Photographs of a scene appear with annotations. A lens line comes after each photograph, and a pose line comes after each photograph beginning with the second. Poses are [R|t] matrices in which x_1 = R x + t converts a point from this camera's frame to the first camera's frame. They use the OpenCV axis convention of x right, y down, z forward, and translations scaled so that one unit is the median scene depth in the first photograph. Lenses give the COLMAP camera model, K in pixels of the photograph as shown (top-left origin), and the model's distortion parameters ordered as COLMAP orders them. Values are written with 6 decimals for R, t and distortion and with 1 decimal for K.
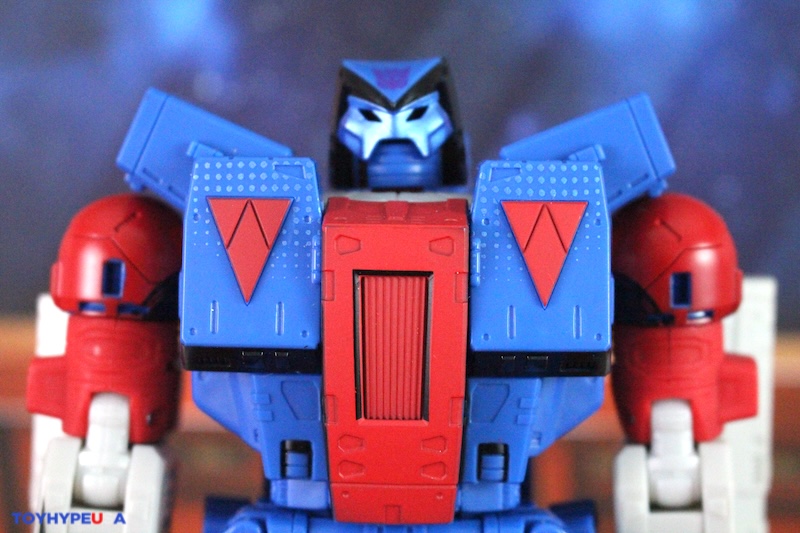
lens RADIAL K [[2041.3, 0, 399.6], [0, 2041.3, 265.6], [0, 0, 1]] dist [-0.074663, 0.000000]
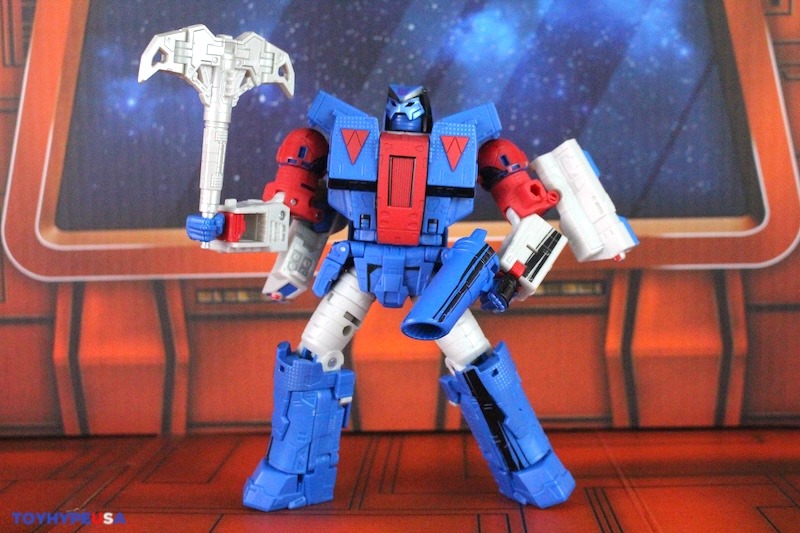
lens RADIAL K [[1229.6, 0, 400.4], [0, 1229.6, 268.4], [0, 0, 1]] dist [-0.093982, 0.000000]
pose [[0.998350, 0.056372, 0.010894, -0.016365], [-0.056888, 0.996865, 0.054990, 0.064868], [-0.007760, -0.055519, 0.998427, -0.777969]]
